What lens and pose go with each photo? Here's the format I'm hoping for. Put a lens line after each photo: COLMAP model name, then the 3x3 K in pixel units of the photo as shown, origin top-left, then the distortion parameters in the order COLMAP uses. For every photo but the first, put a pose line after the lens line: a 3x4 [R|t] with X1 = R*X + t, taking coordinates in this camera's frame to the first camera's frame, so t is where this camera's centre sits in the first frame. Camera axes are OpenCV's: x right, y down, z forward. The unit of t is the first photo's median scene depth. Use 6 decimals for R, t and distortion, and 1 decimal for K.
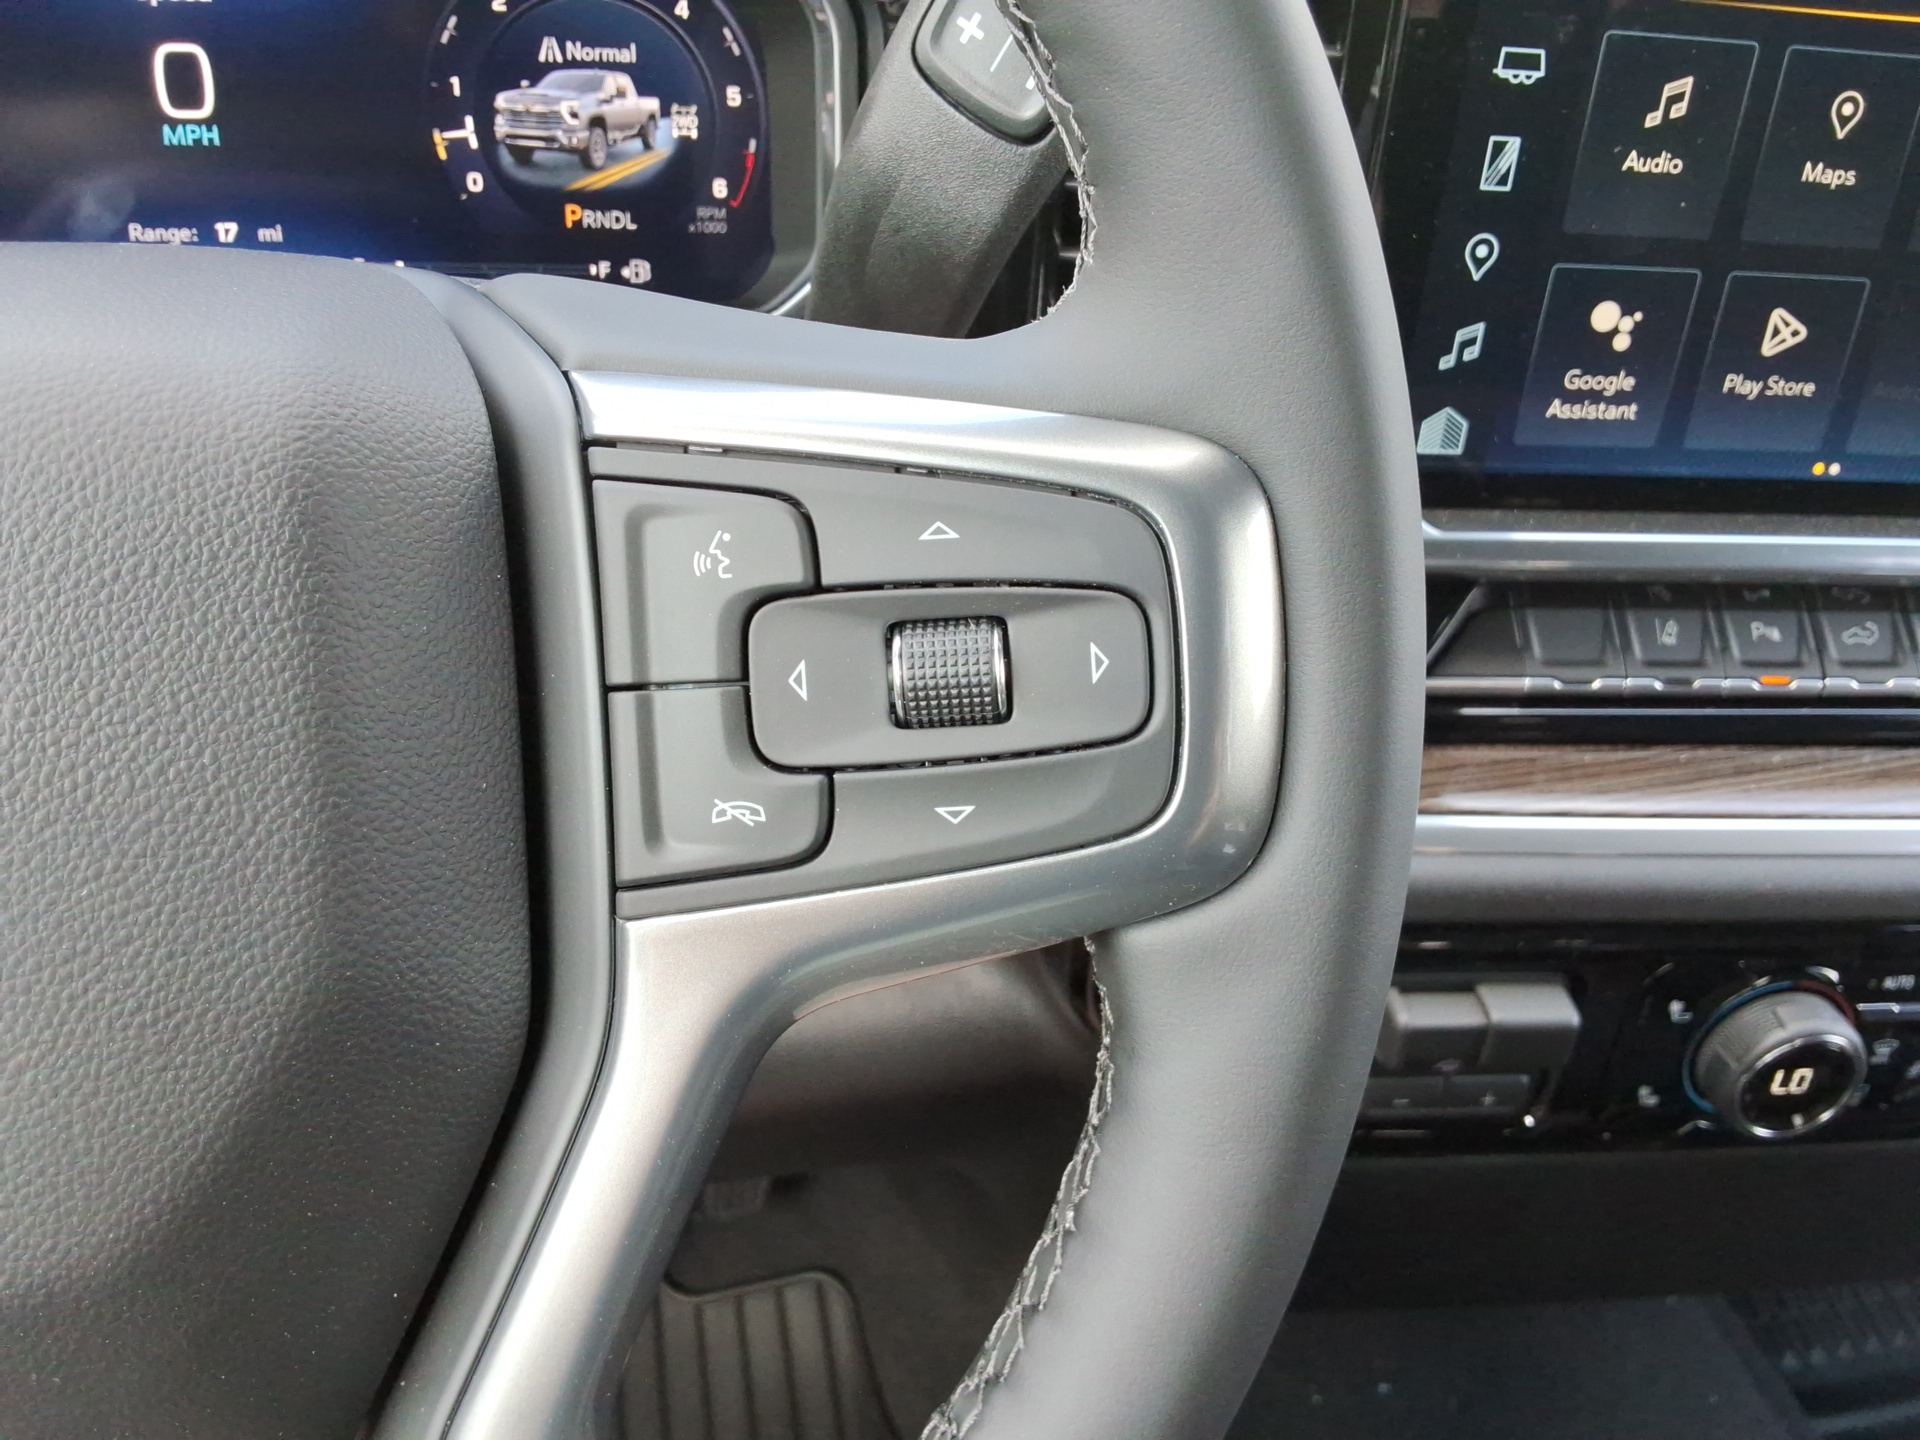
lens RADIAL K [[1546.4, 0, 976.9], [0, 1546.4, 709.9], [0, 0, 1]] dist [0.099343, -0.160554]
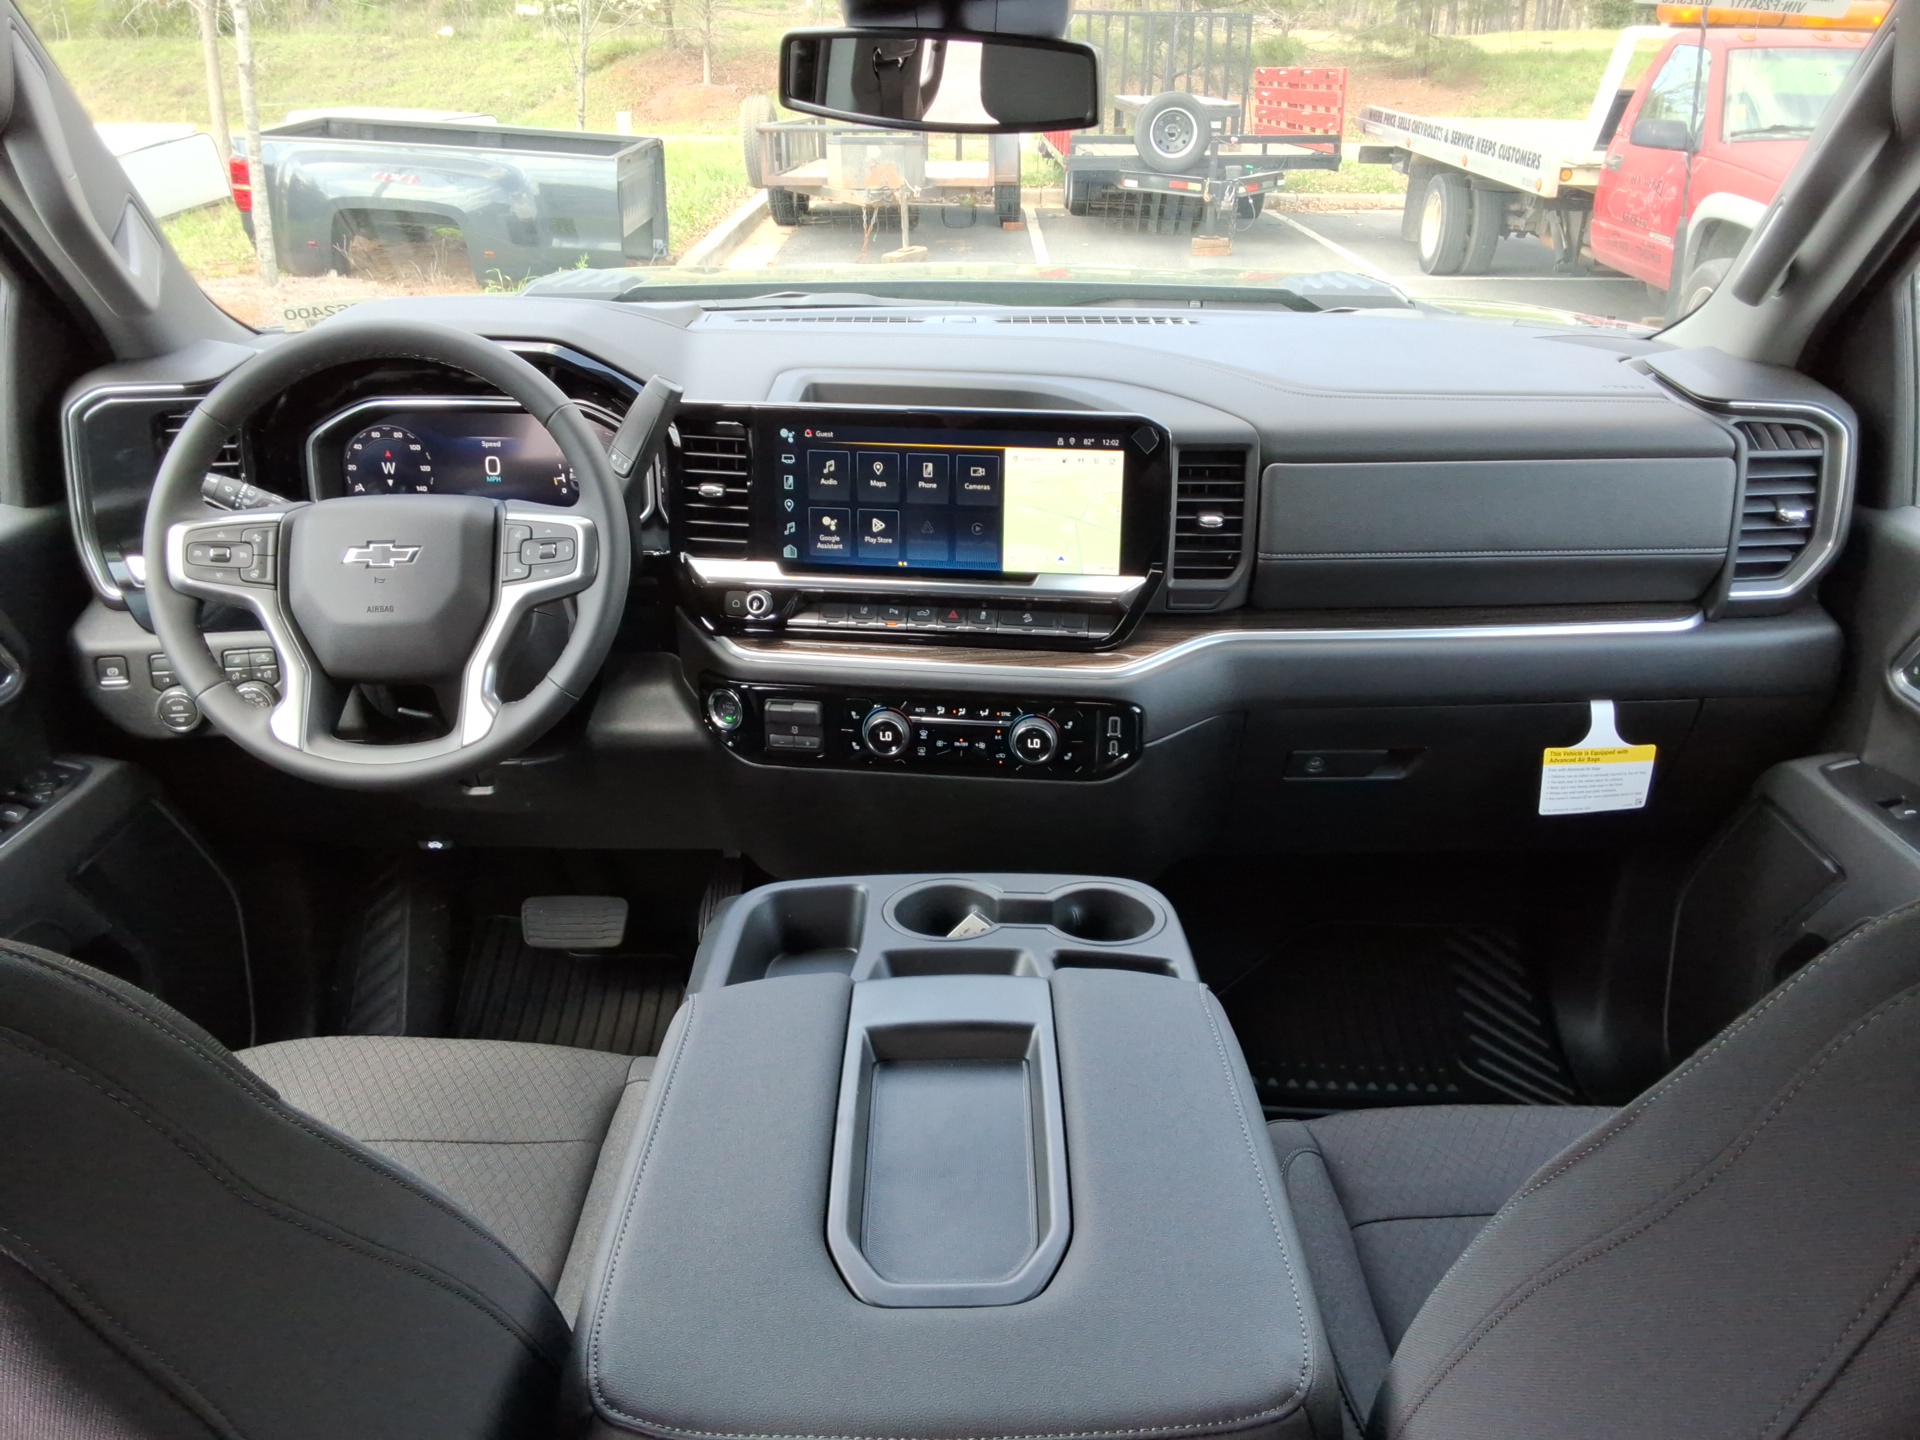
lens RADIAL K [[1546.4, 0, 1003.3], [0, 1546.4, 727.2], [0, 0, 1]] dist [0.099343, -0.160554]
pose [[0.972045, 0.020868, -0.233864, 1.643823], [-0.064321, 0.981606, -0.179759, 0.851982], [0.225811, 0.189776, 0.955507, -2.299279]]
